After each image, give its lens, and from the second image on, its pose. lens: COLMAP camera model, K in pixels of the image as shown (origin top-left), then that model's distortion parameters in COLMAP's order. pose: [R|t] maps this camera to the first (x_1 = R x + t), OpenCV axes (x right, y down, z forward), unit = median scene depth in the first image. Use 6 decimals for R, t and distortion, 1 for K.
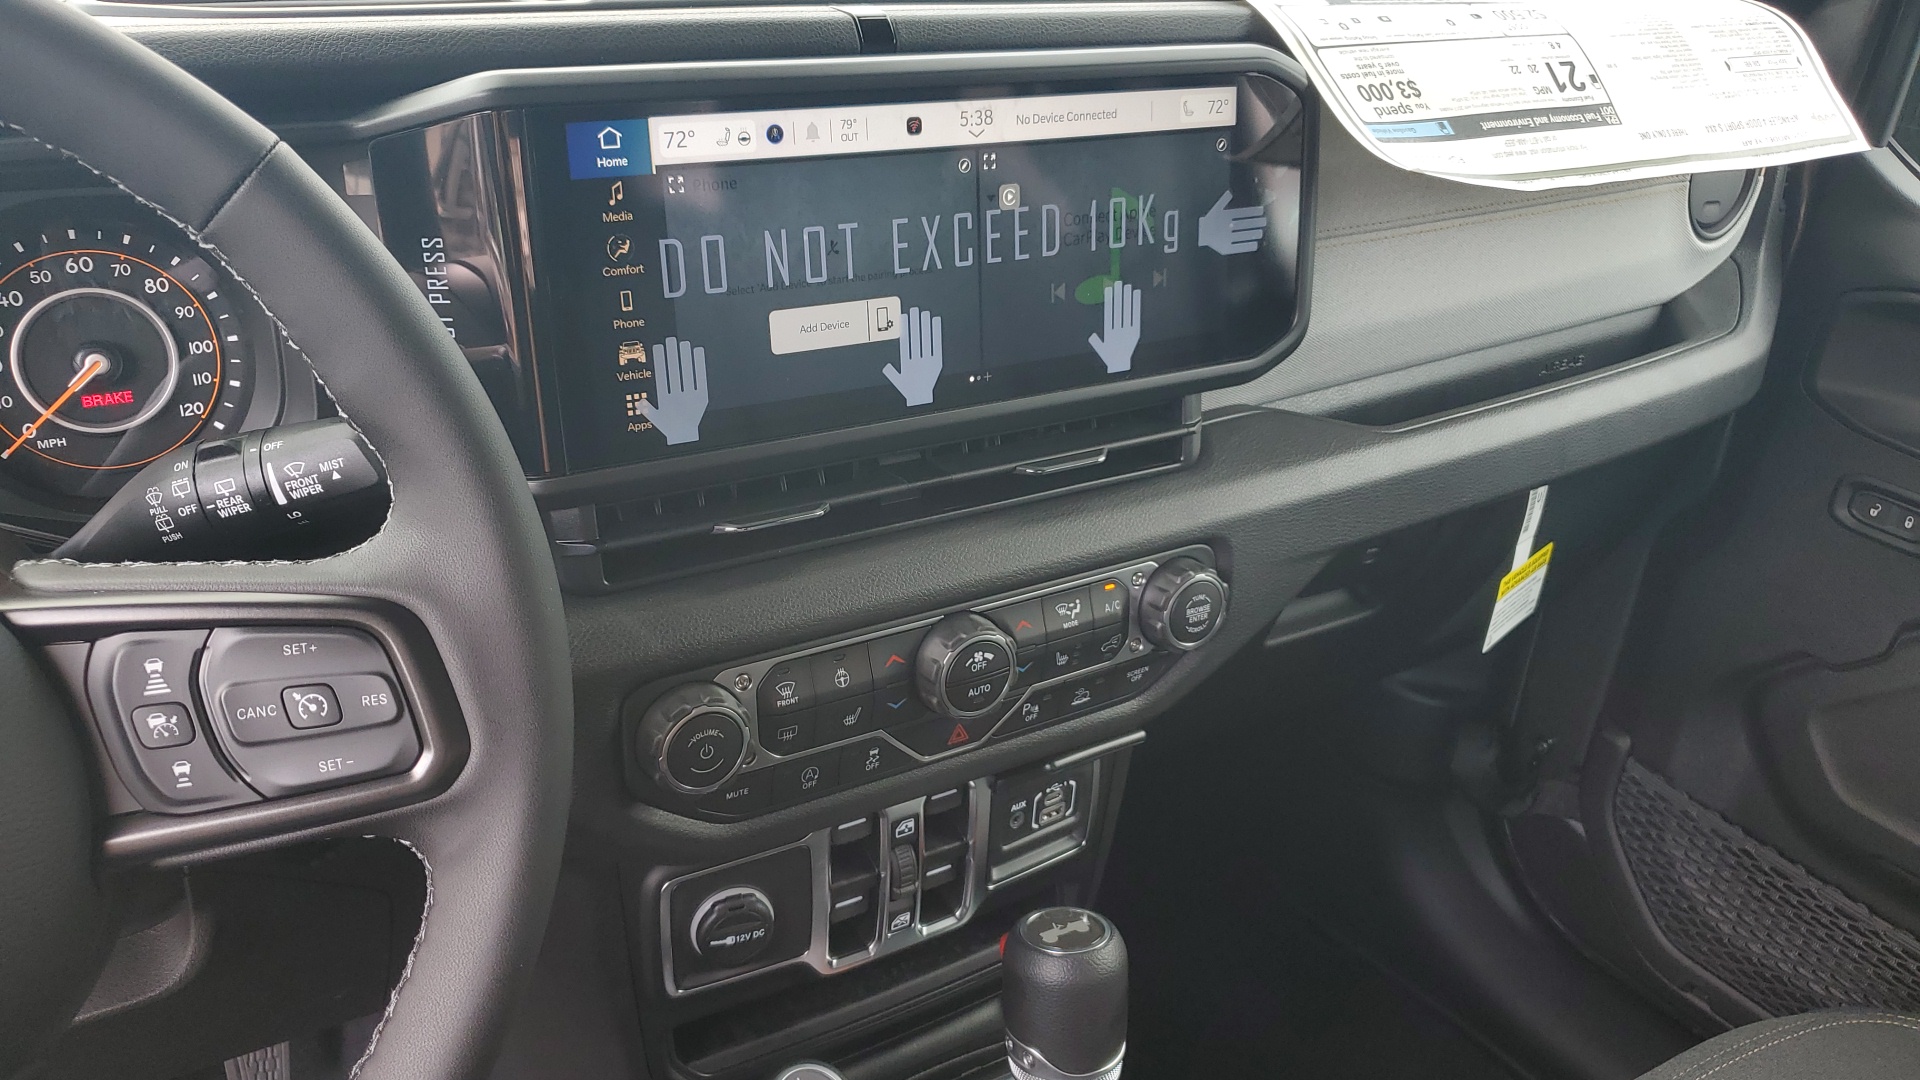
lens RADIAL K [[1506.5, 0, 961.1], [0, 1506.5, 555.5], [0, 0, 1]] dist [0.014830, -0.030133]
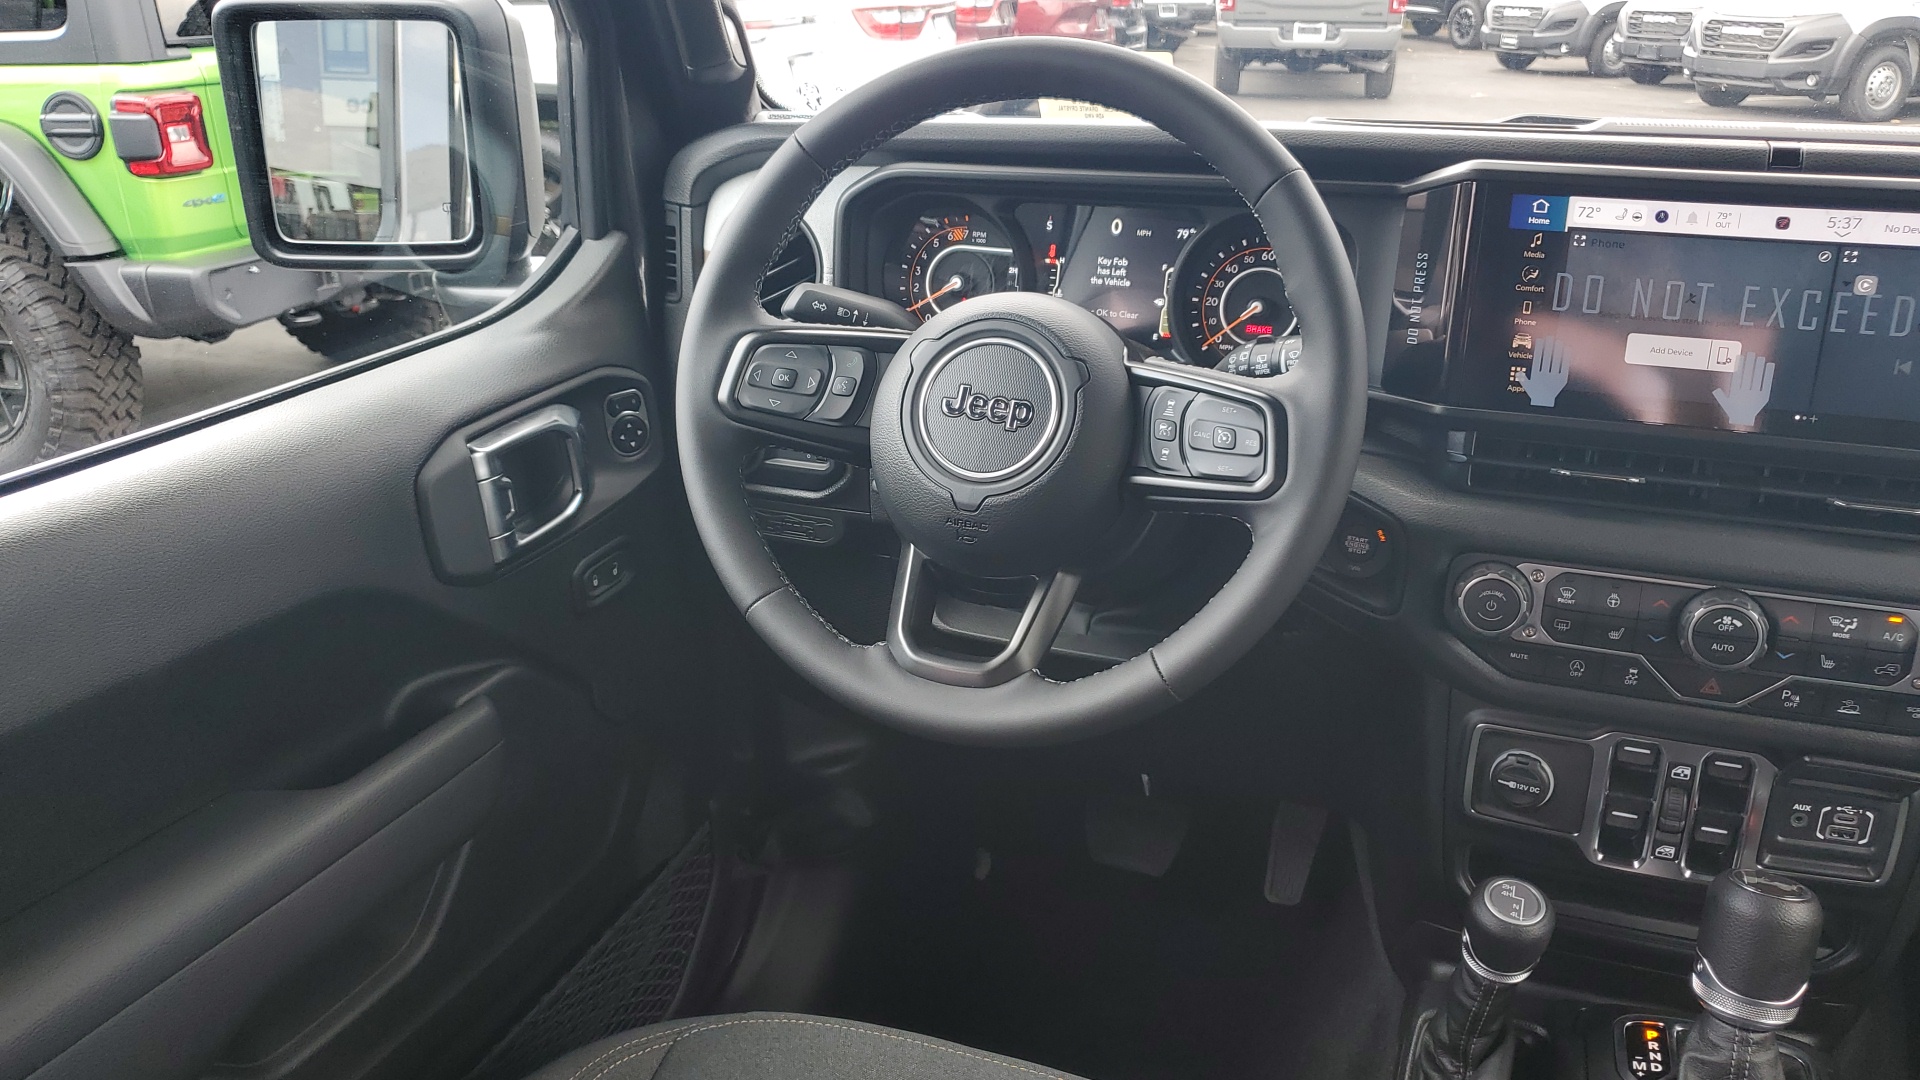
lens RADIAL K [[1506.5, 0, 961.1], [0, 1506.5, 555.5], [0, 0, 1]] dist [0.014830, -0.030133]
pose [[0.611567, 0.236930, -0.754884, 0.556372], [-0.323018, 0.945740, 0.035141, 0.175905], [0.722250, 0.222350, 0.654917, -0.334728]]
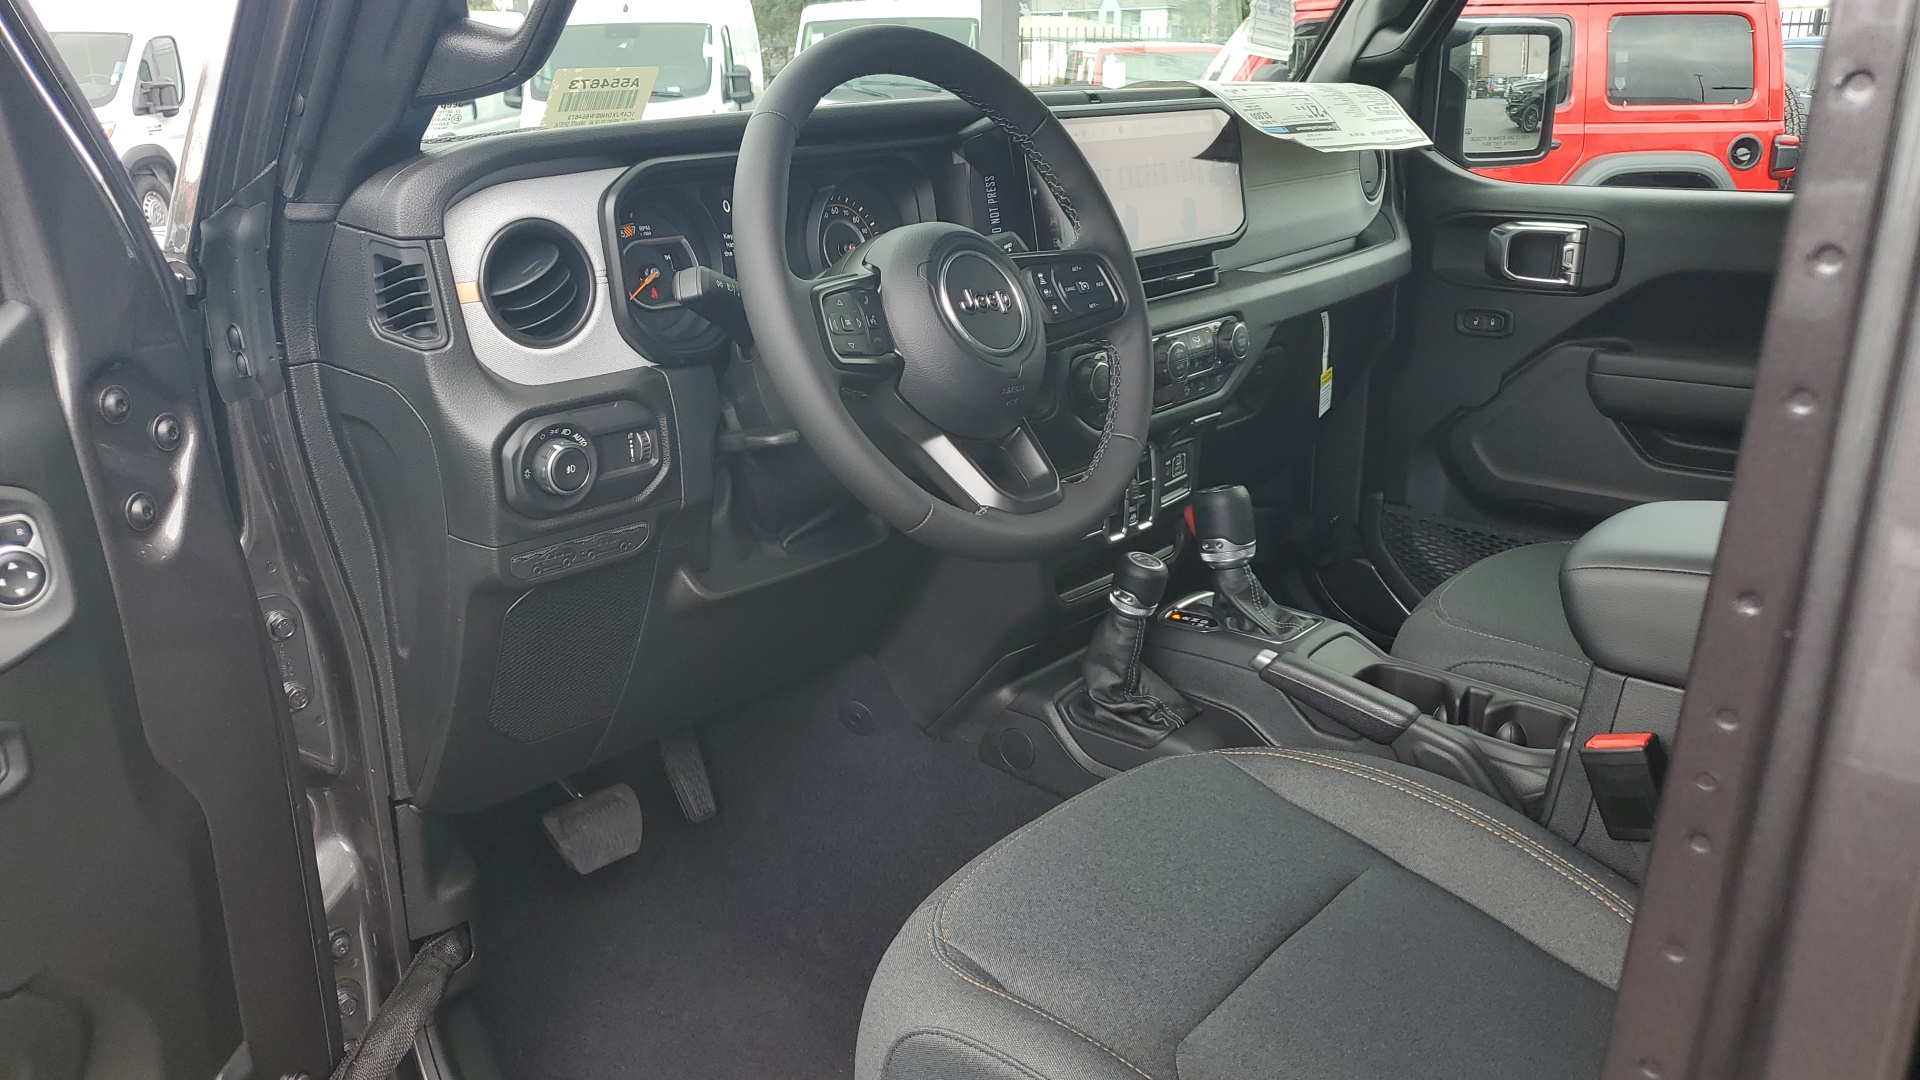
lens RADIAL K [[1466.8, 0, 991.3], [0, 1466.8, 557.2], [0, 0, 1]] dist [0.077458, -0.212687]
pose [[0.945634, -0.175754, 0.273655, -0.900029], [0.212801, 0.970662, -0.111945, 0.545340], [-0.245952, 0.164093, 0.955291, -1.003002]]
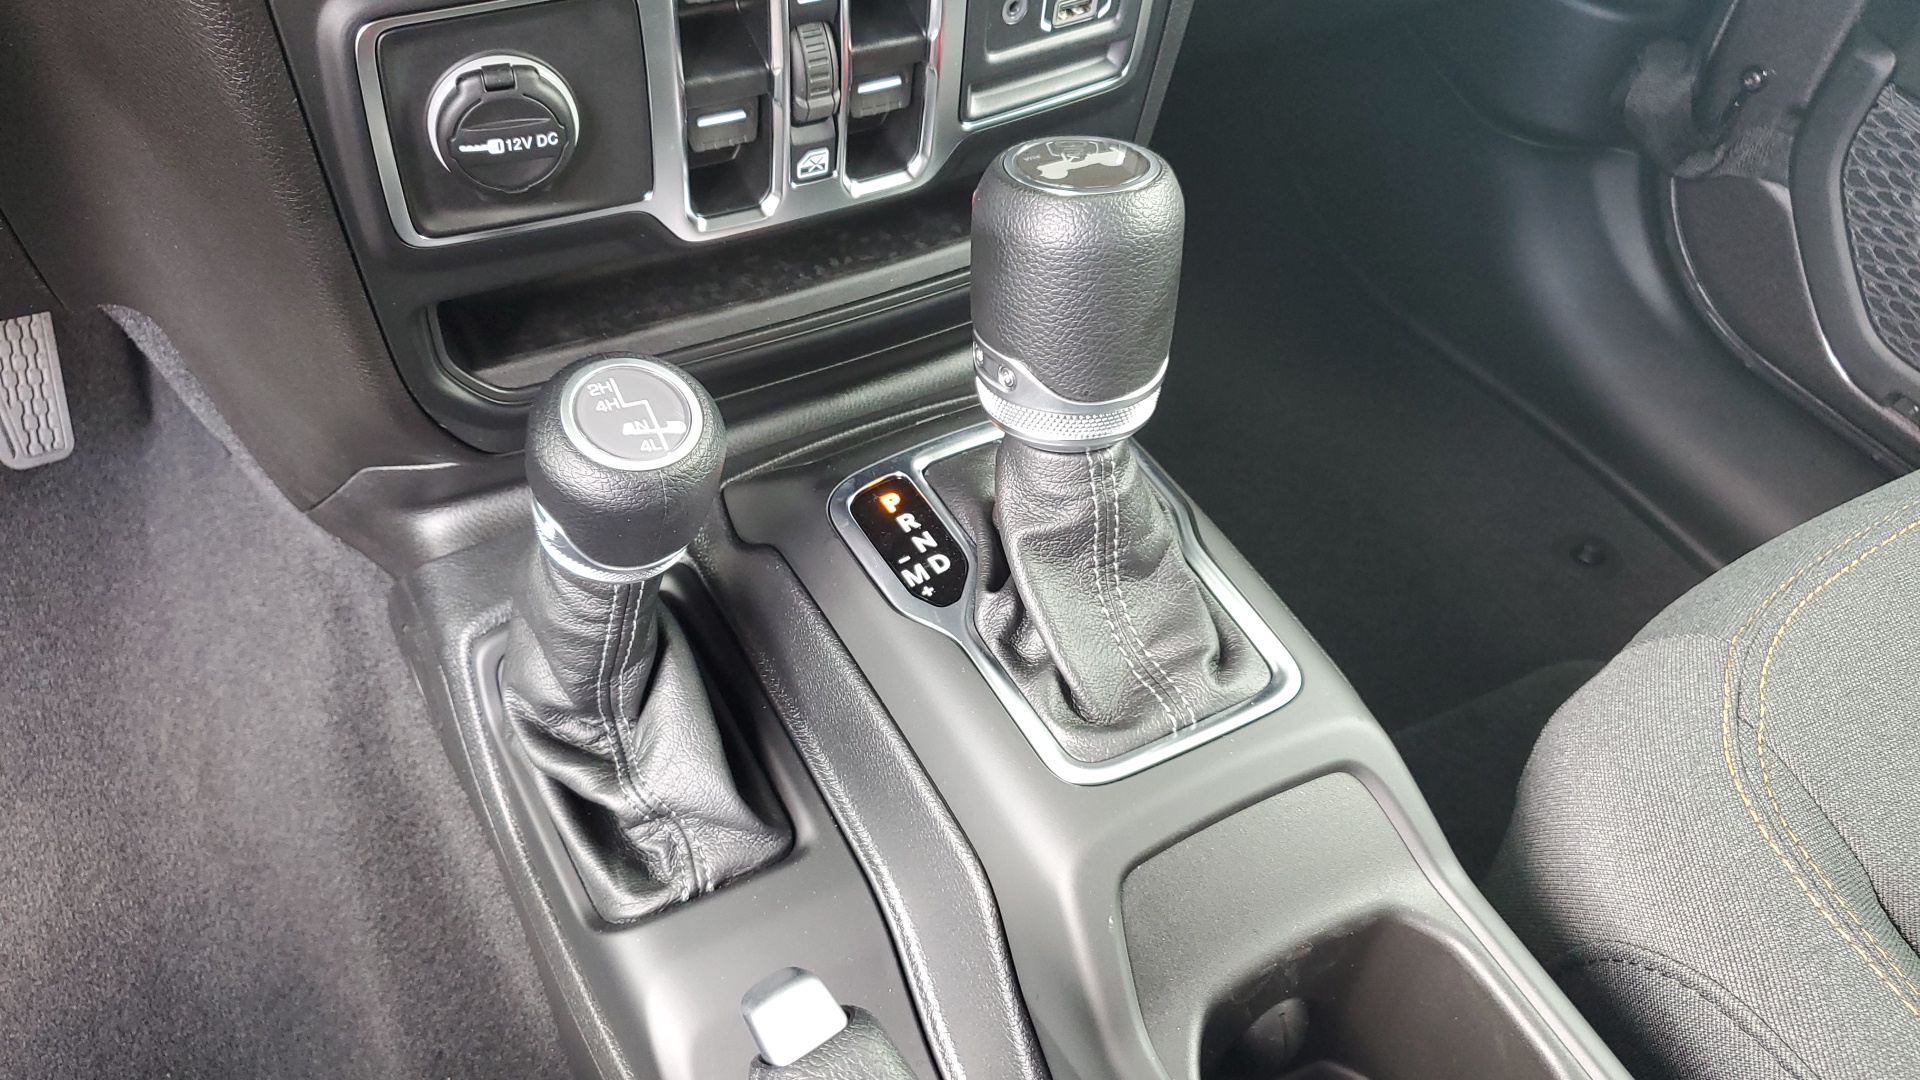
lens RADIAL K [[1506.5, 0, 961.1], [0, 1506.5, 555.5], [0, 0, 1]] dist [0.014830, -0.030133]
pose [[0.998770, 0.048310, -0.011148, 0.038578], [-0.041319, 0.935320, 0.351382, 0.198124], [0.027402, -0.350490, 0.936166, 0.433083]]
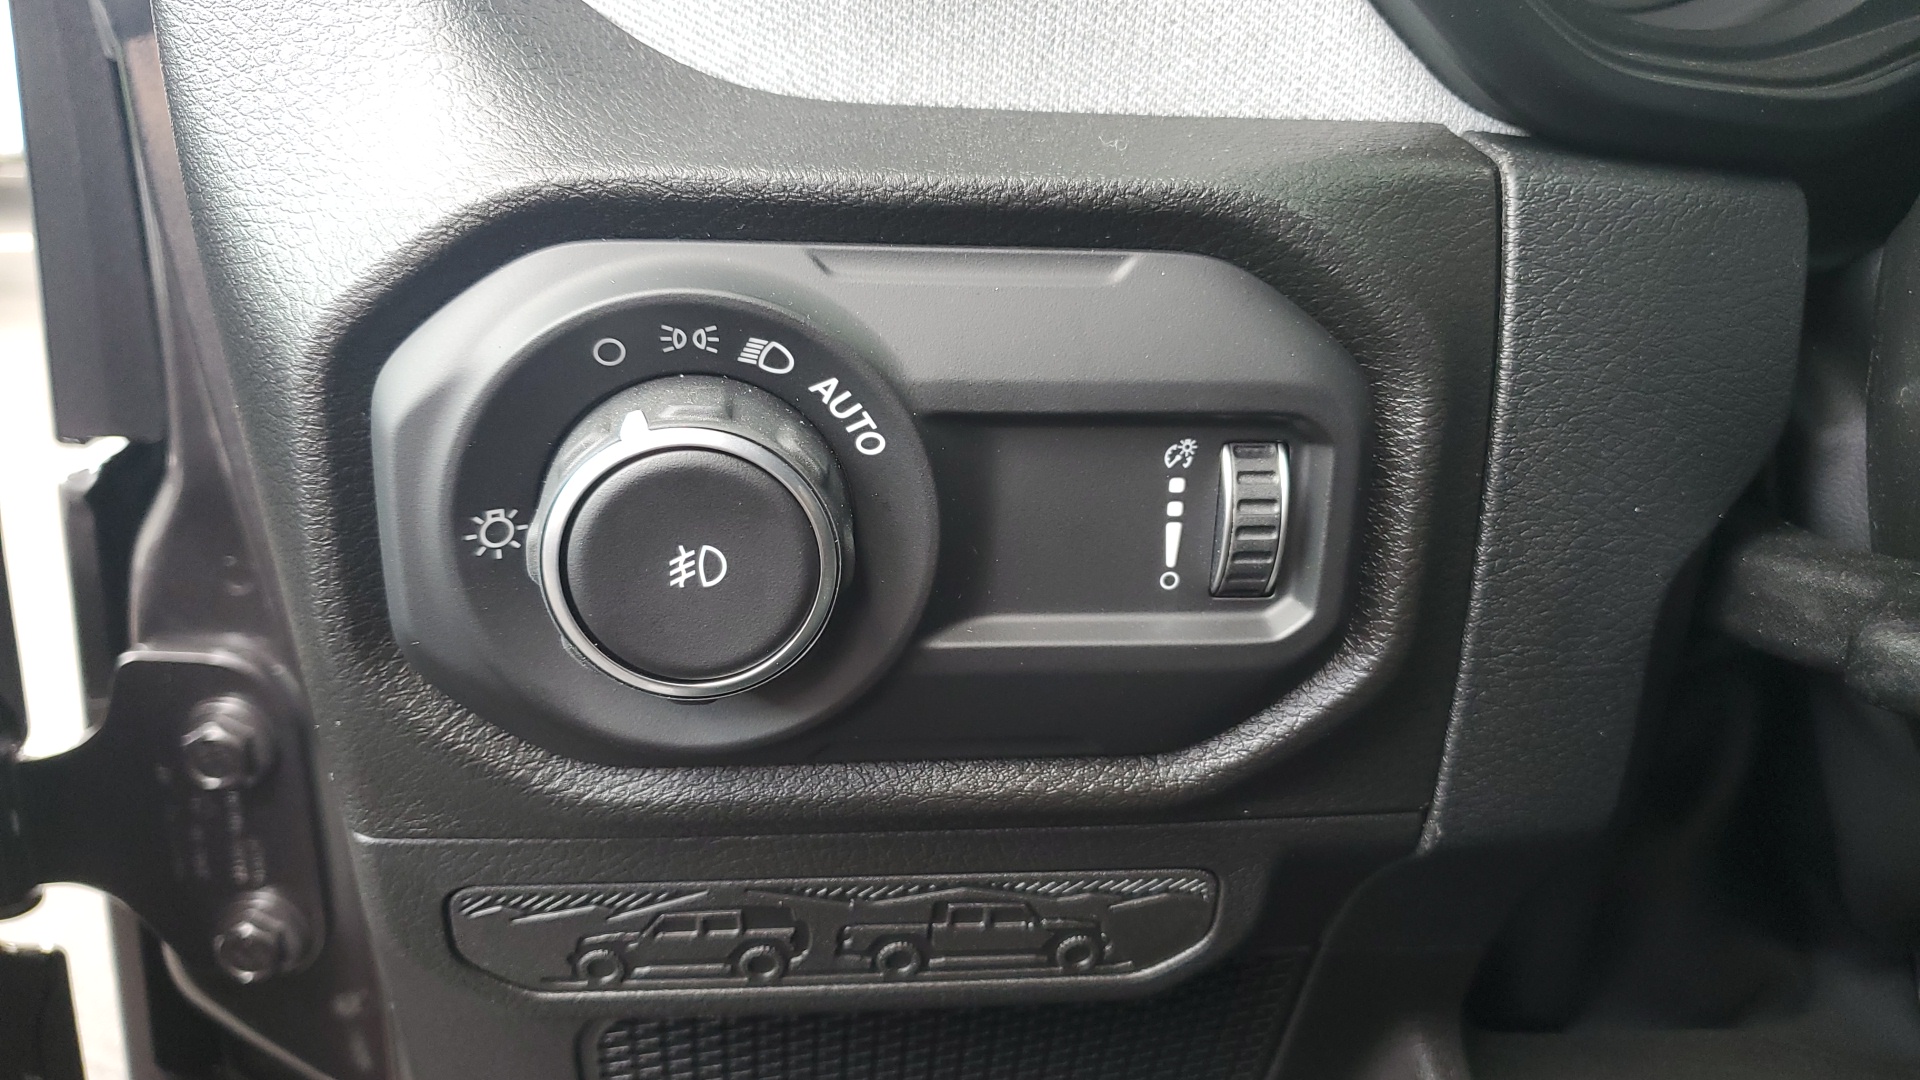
lens RADIAL K [[1511.7, 0, 972.2], [0, 1511.7, 530.9], [0, 0, 1]] dist [0.003962, -0.003421]
pose [[0.913196, 0.105376, -0.393662, -0.730518], [-0.162650, 0.979960, -0.114991, 0.214545], [0.373656, 0.169039, 0.912035, 0.300126]]
